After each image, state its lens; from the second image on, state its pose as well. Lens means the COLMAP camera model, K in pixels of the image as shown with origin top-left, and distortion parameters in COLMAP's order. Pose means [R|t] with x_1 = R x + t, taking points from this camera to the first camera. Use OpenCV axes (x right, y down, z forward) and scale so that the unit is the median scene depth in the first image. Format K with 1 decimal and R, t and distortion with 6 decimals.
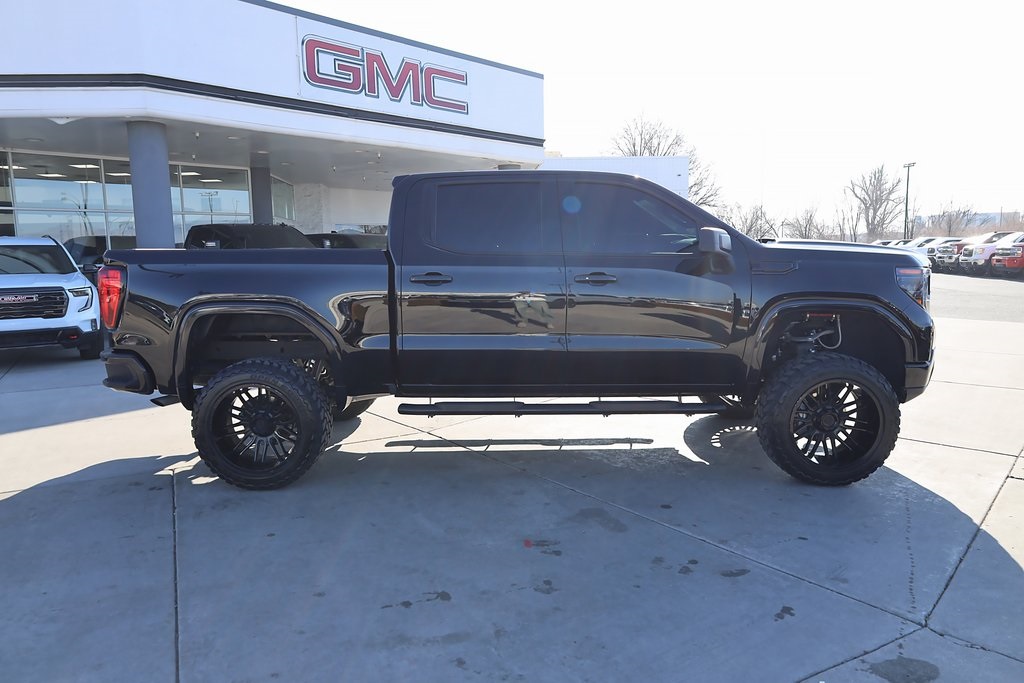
lens RADIAL K [[698.7, 0, 510.3], [0, 698.7, 346.3], [0, 0, 1]] dist [-0.008876, -0.004625]
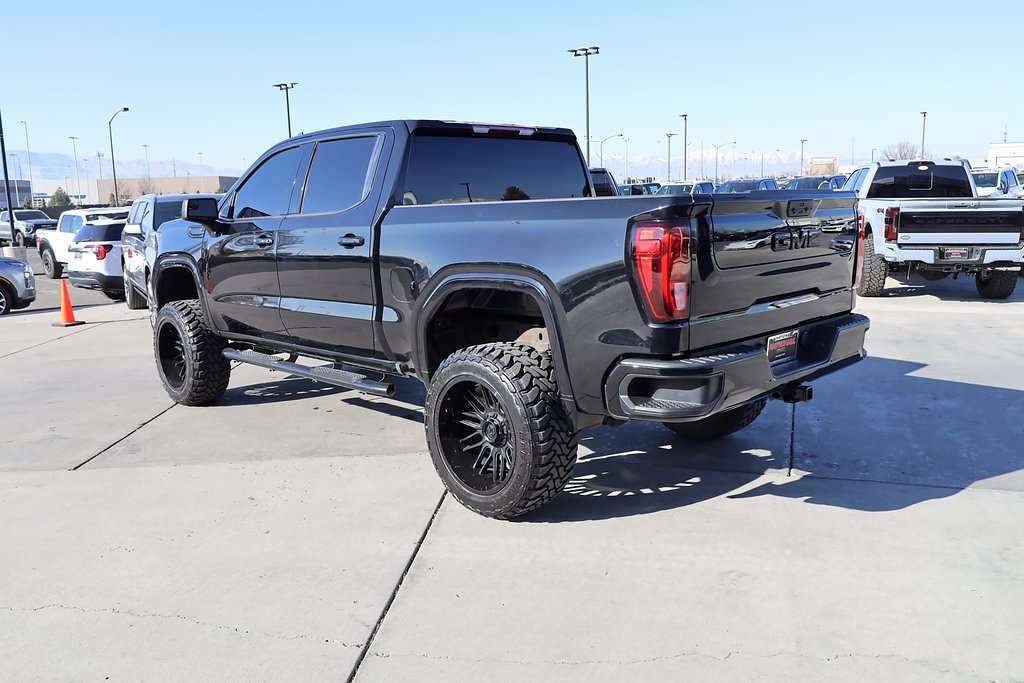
lens RADIAL K [[811.0, 0, 512.0], [0, 811.0, 341.5], [0, 0, 1]] dist [-0.005479, -0.000072]
pose [[-0.699733, -0.086679, 0.709127, -0.984934], [0.131718, 0.959942, 0.247310, -0.256009], [-0.702157, 0.266456, -0.660285, 1.952645]]
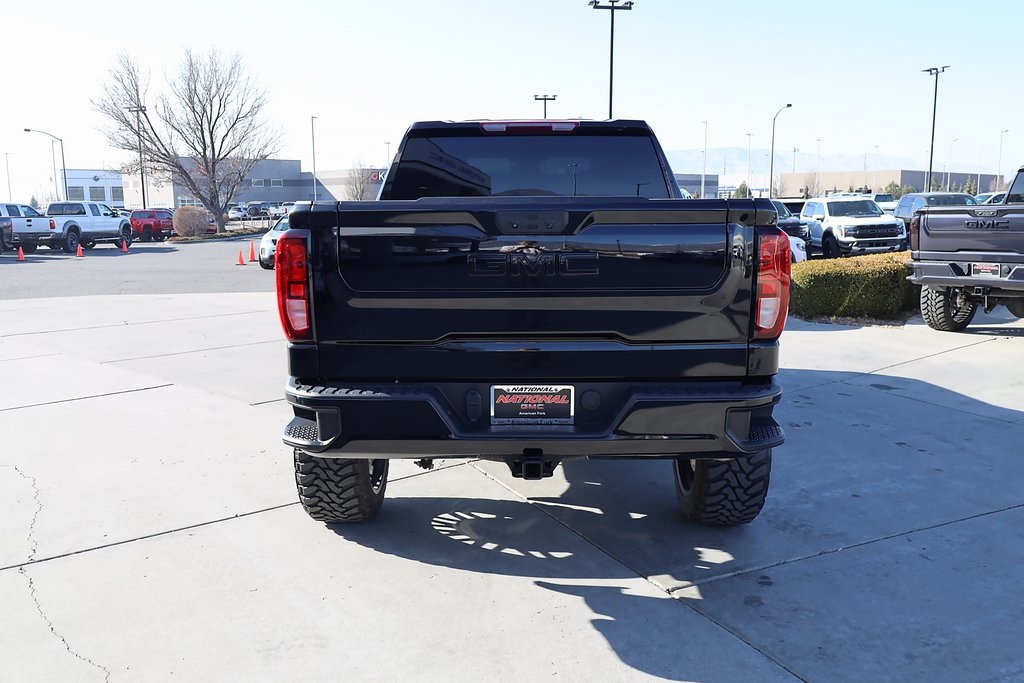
lens RADIAL K [[826.5, 0, 512.0], [0, 826.5, 341.5], [0, 0, 1]] dist [-0.031766, 0.007075]
pose [[0.012607, -0.143750, 0.989534, -1.225187], [0.140850, 0.980001, 0.140571, -0.145581], [-0.989951, 0.137604, 0.032602, 1.181747]]
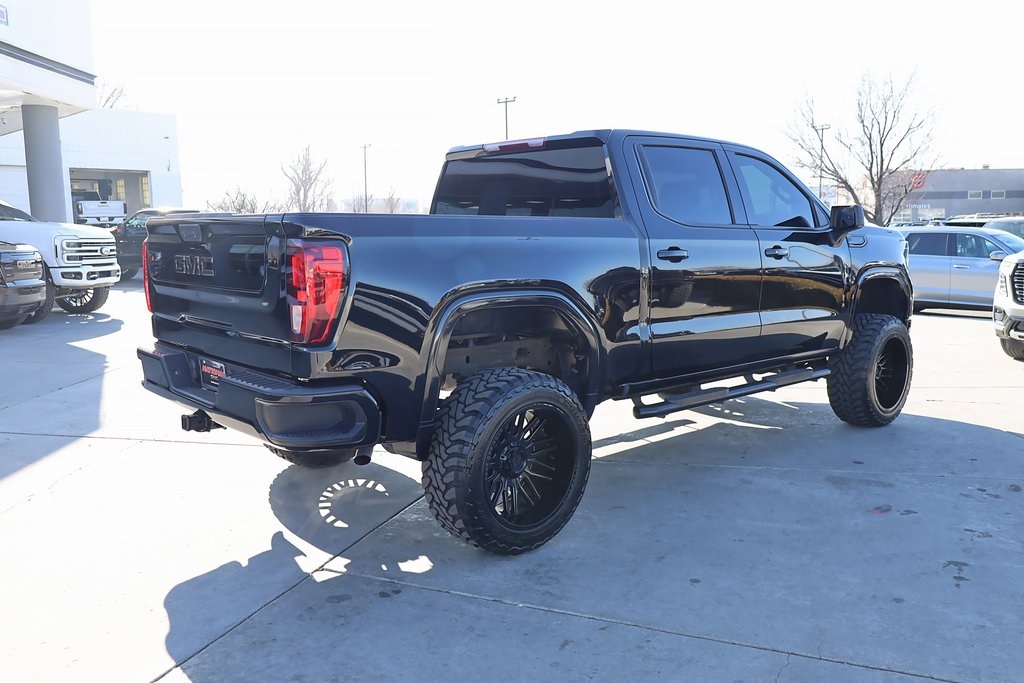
lens RADIAL K [[826.5, 0, 512.0], [0, 826.5, 341.5], [0, 0, 1]] dist [-0.031766, 0.007075]
pose [[0.742687, -0.081767, 0.664628, -0.908490], [0.086638, 0.995908, 0.025709, -0.031515], [-0.664010, 0.038488, 0.746732, 0.366156]]
